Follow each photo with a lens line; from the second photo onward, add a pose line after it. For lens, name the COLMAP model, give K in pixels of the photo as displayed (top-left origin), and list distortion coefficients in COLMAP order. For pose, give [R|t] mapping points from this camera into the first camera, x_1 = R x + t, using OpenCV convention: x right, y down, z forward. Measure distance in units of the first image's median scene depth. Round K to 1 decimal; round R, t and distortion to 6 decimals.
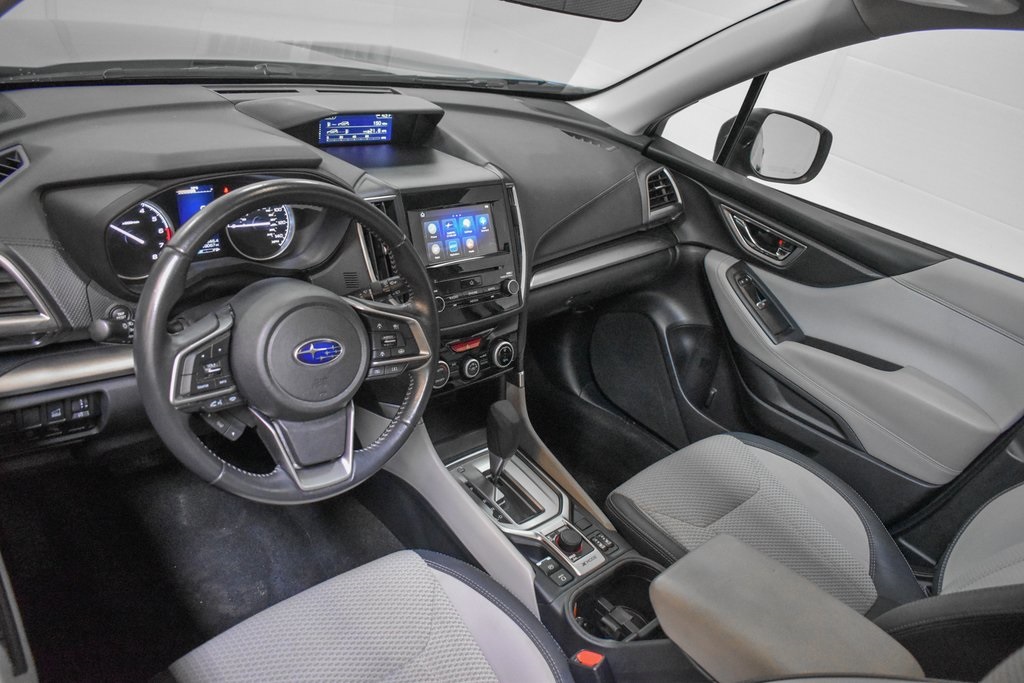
lens RADIAL K [[826.0, 0, 512.0], [0, 826.0, 341.5], [0, 0, 1]] dist [0.000570, -0.000529]
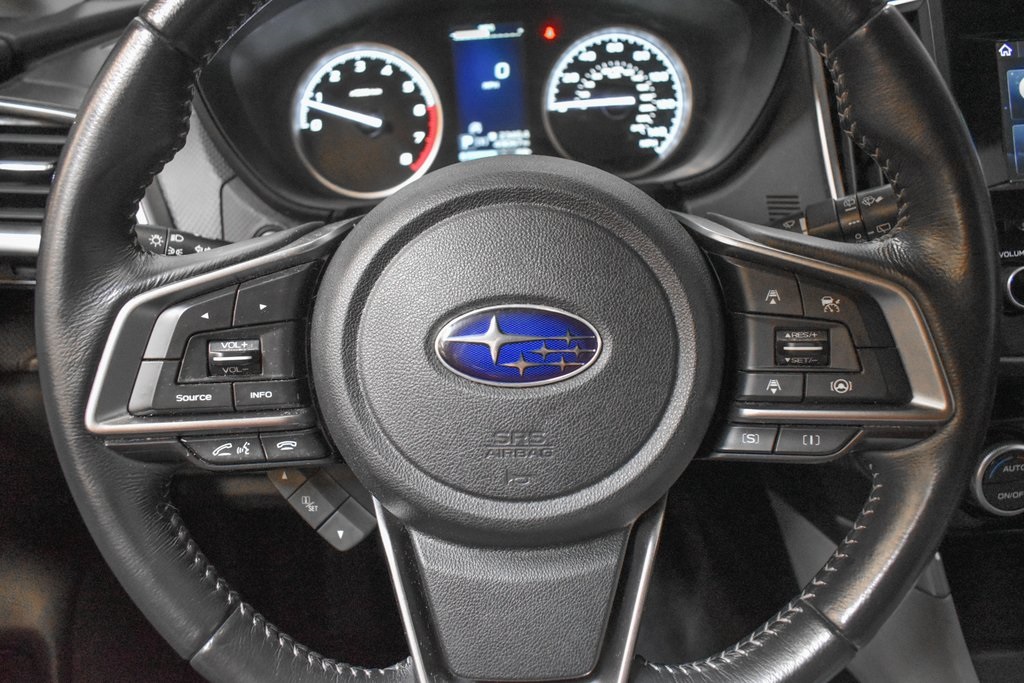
lens RADIAL K [[787.2, 0, 512.0], [0, 787.2, 341.5], [0, 0, 1]] dist [-0.009709, -0.002969]
pose [[0.750832, 0.085176, -0.654978, -0.034434], [-0.123644, 0.992245, -0.012703, 0.013609], [0.648817, 0.090522, 0.755541, 0.670787]]
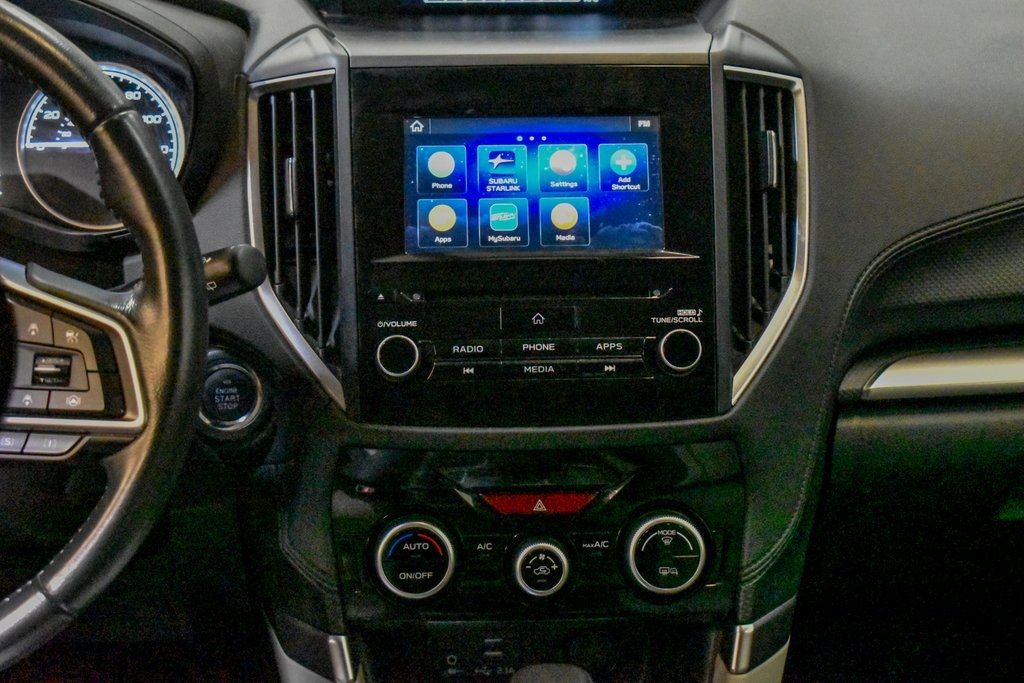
lens RADIAL K [[1934.5, 0, 511.1], [0, 1934.5, 359.6], [0, 0, 1]] dist [0.009485, 0.122740]
pose [[0.747009, 0.043861, -0.663366, 0.595391], [-0.181995, 0.973196, -0.140596, 0.079925], [0.639418, 0.225756, 0.734968, 0.442472]]
